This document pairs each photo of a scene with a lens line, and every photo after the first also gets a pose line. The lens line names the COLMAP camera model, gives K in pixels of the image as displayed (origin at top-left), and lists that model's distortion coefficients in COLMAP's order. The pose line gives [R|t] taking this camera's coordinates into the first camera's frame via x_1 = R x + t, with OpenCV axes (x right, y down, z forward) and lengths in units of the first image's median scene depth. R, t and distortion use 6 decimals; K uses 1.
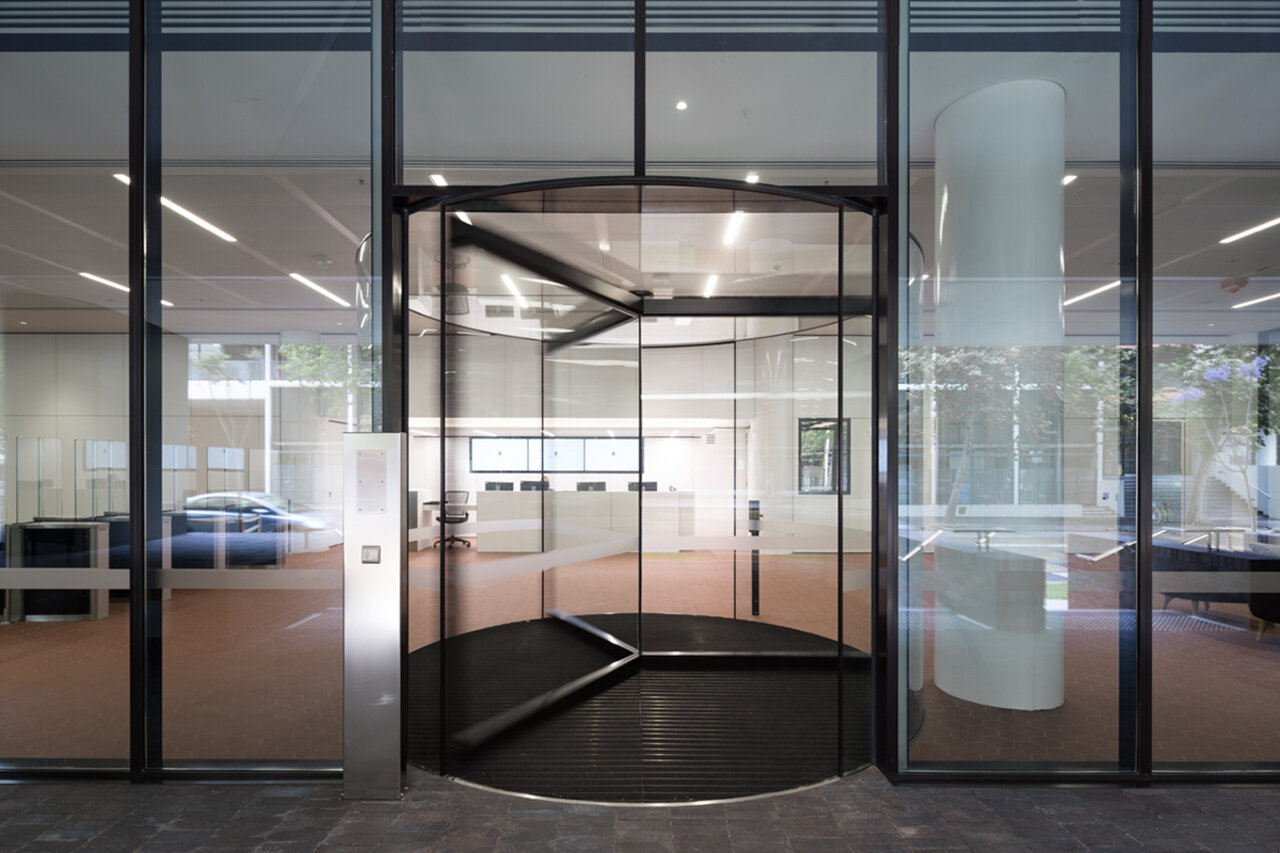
lens RADIAL K [[628.7, 0, 632.9], [0, 628.7, 453.8], [0, 0, 1]] dist [-0.001339, -0.001112]
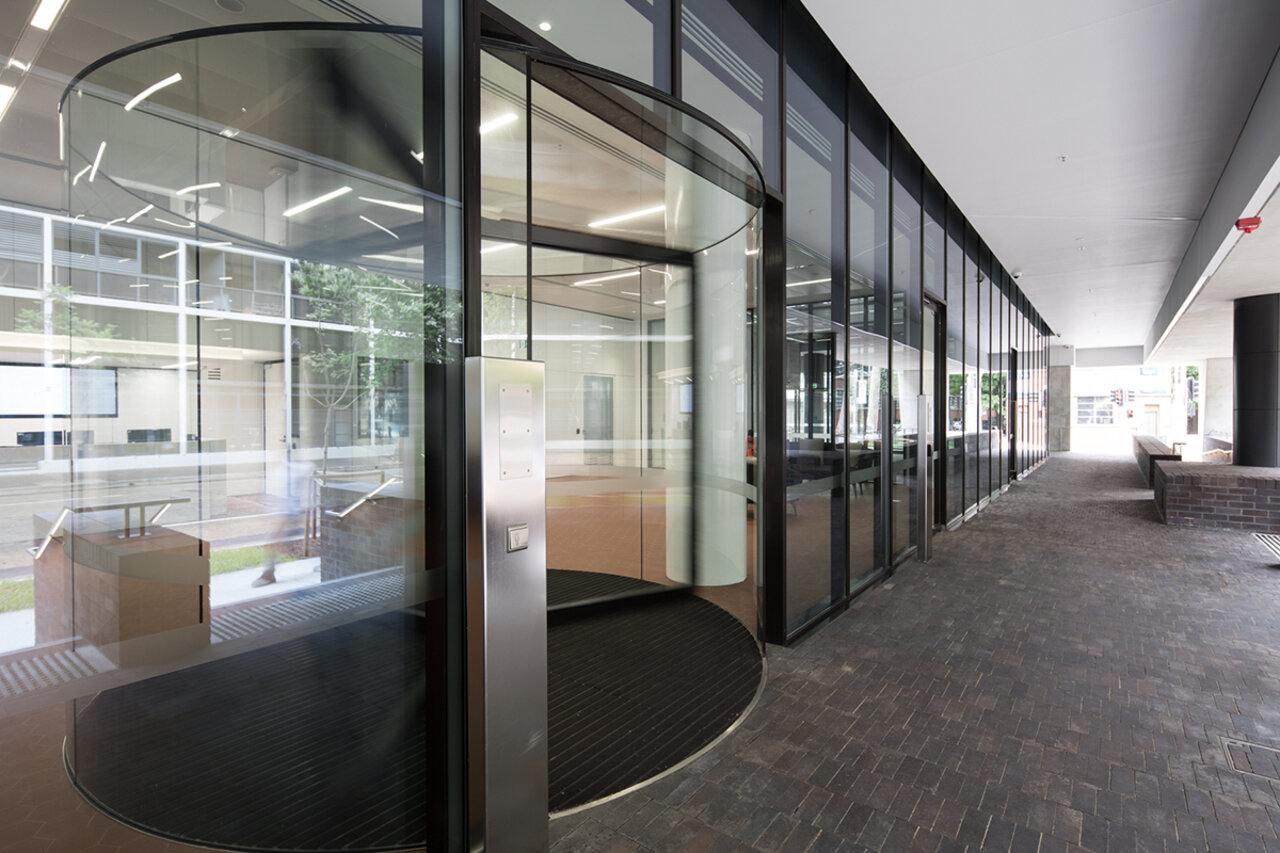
lens RADIAL K [[628.7, 0, 638.8], [0, 628.7, 419.7], [0, 0, 1]] dist [-0.001339, -0.001112]
pose [[0.600682, -0.009199, 0.799435, -0.664586], [-0.018909, 0.999491, 0.025709, 0.017998], [-0.799265, -0.030559, 0.600202, 0.390703]]
